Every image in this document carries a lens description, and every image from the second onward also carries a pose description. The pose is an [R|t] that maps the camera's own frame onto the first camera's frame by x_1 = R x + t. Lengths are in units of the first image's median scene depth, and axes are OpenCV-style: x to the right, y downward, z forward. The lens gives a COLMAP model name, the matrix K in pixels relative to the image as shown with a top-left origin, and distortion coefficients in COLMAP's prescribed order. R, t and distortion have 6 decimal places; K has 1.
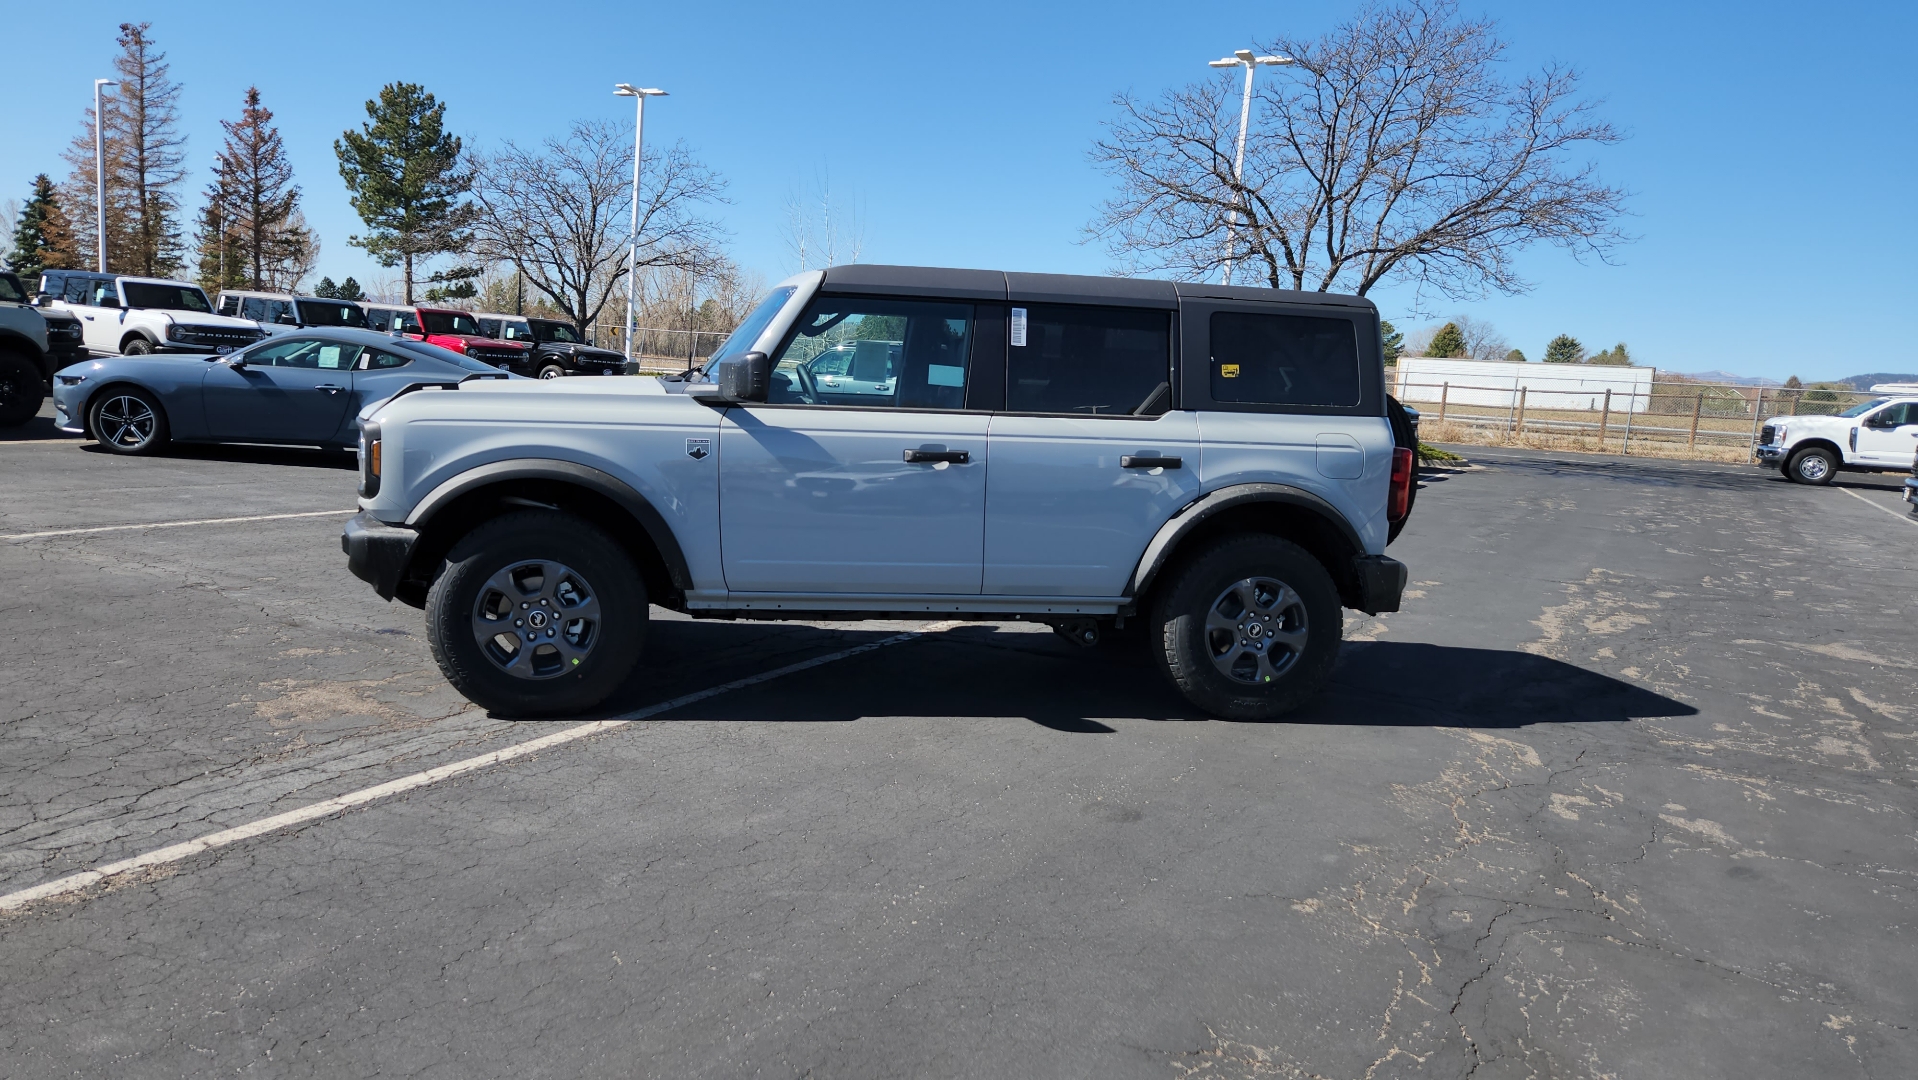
lens RADIAL K [[1273.6, 0, 917.1], [0, 1273.6, 542.8], [0, 0, 1]] dist [0.072772, -0.061432]
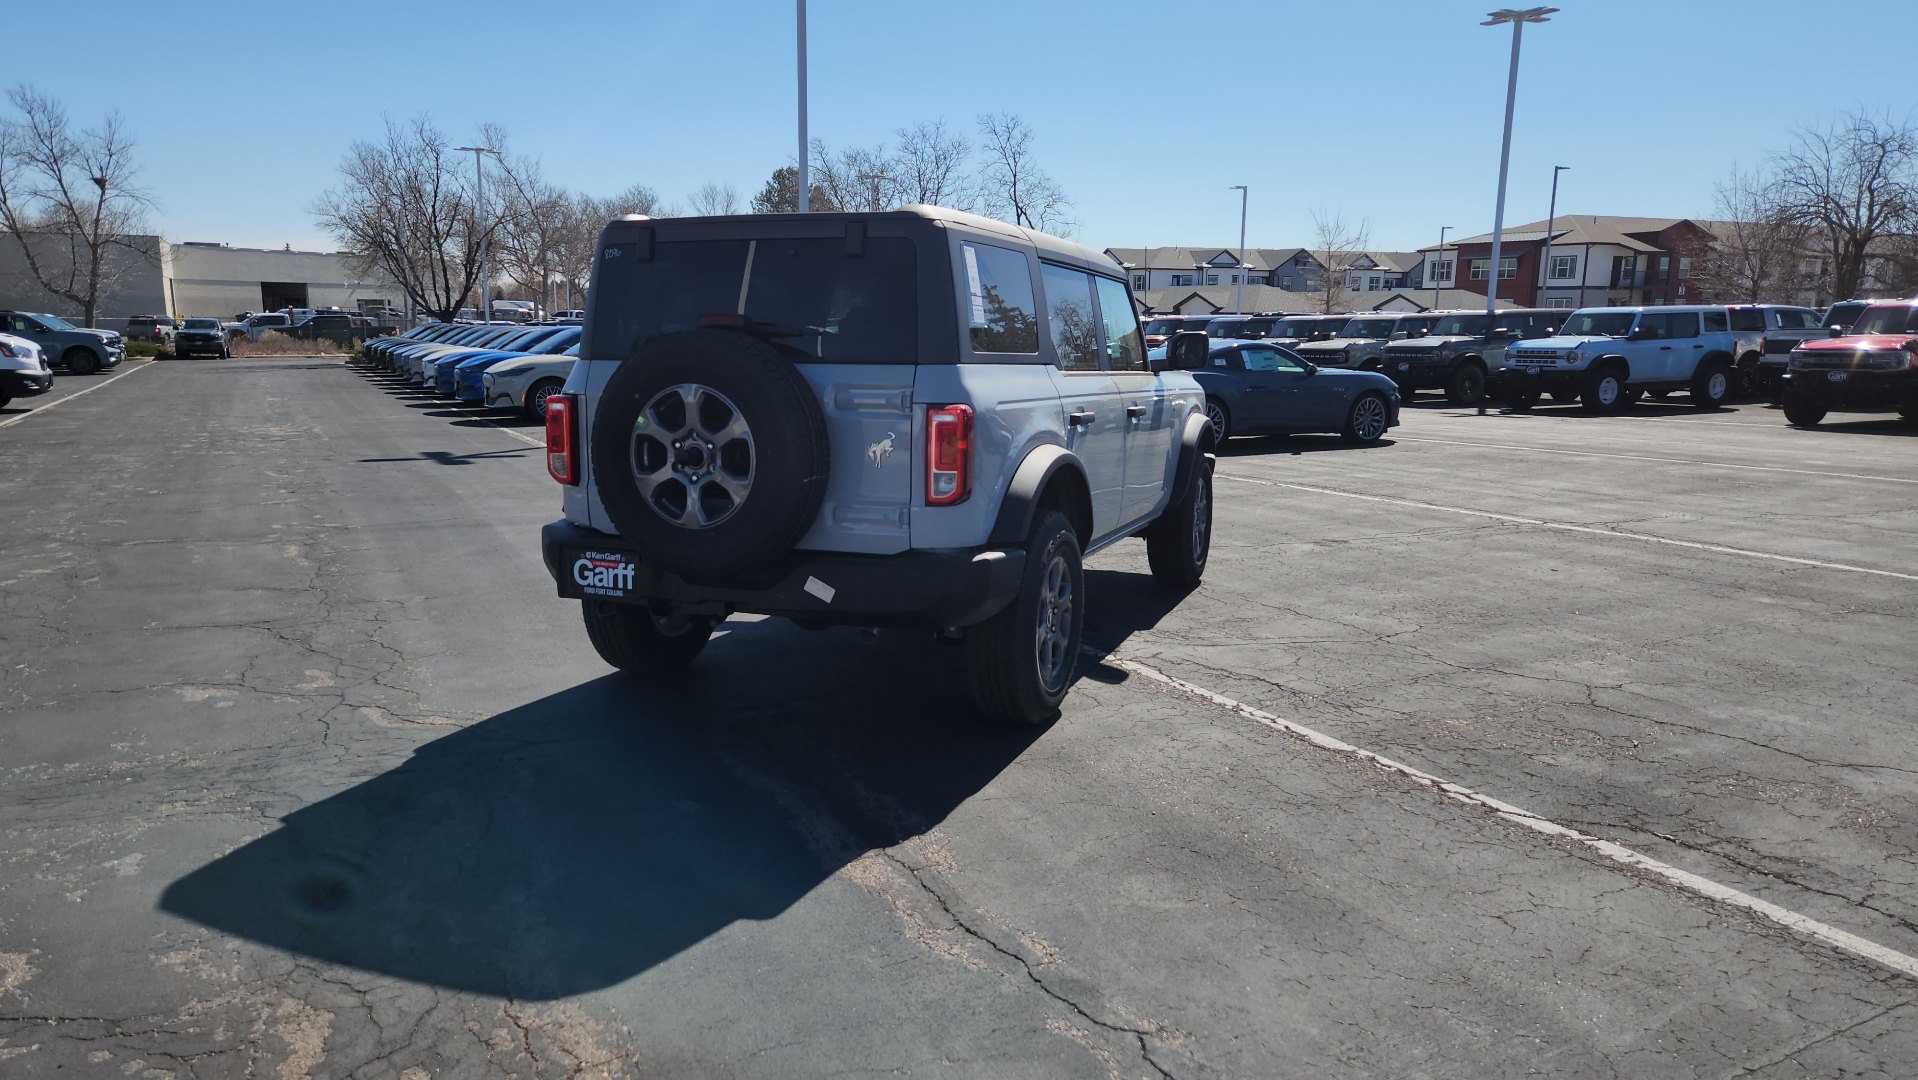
lens RADIAL K [[1281.1, 0, 927.0], [0, 1281.1, 545.1], [0, 0, 1]] dist [0.072584, -0.061431]
pose [[-0.541958, 0.068508, -0.837609, 0.205548], [-0.154482, 0.971568, 0.179419, -0.035851], [0.826086, 0.226633, -0.515965, 0.355063]]
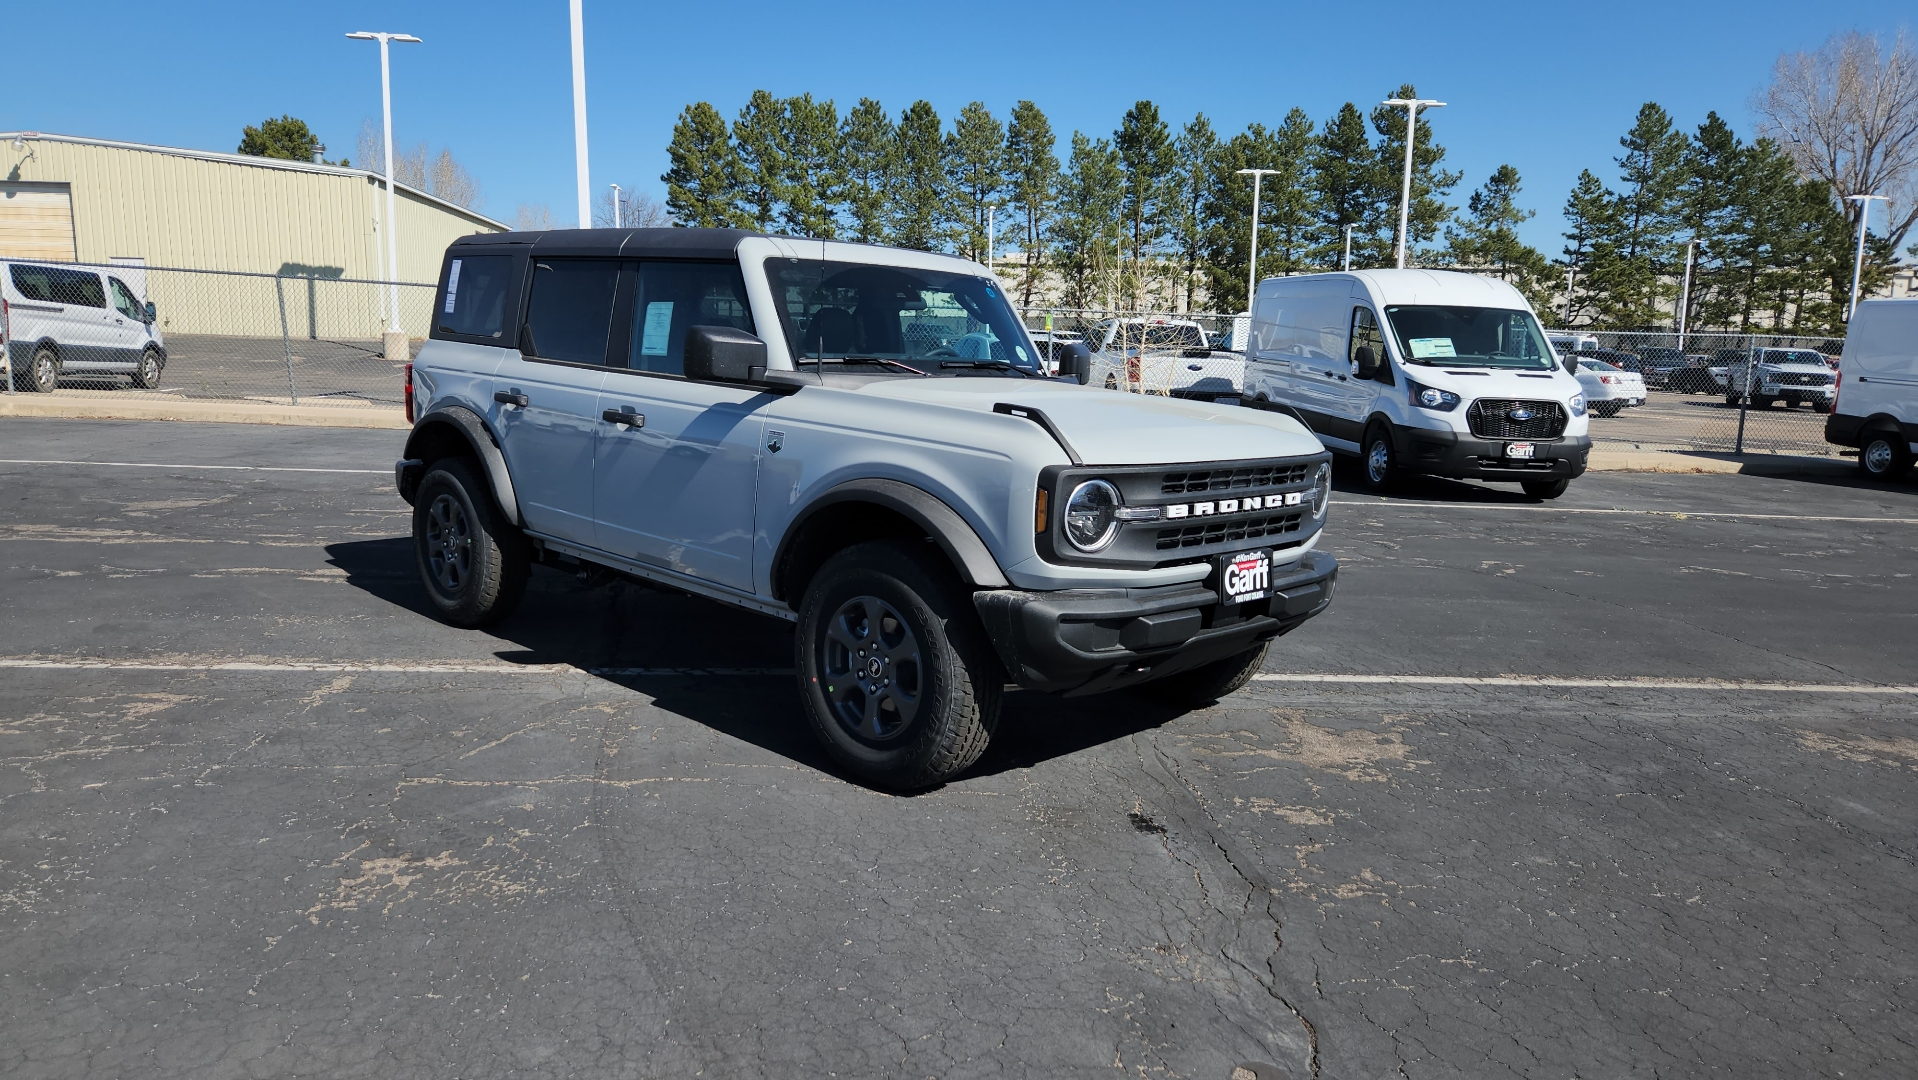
lens RADIAL K [[1281.1, 0, 927.0], [0, 1281.1, 545.1], [0, 0, 1]] dist [0.072584, -0.061431]
pose [[-0.562412, -0.214179, 0.798637, -0.195665], [0.039324, 0.957848, 0.284570, -0.058819], [-0.825922, 0.191451, -0.530283, 0.330669]]
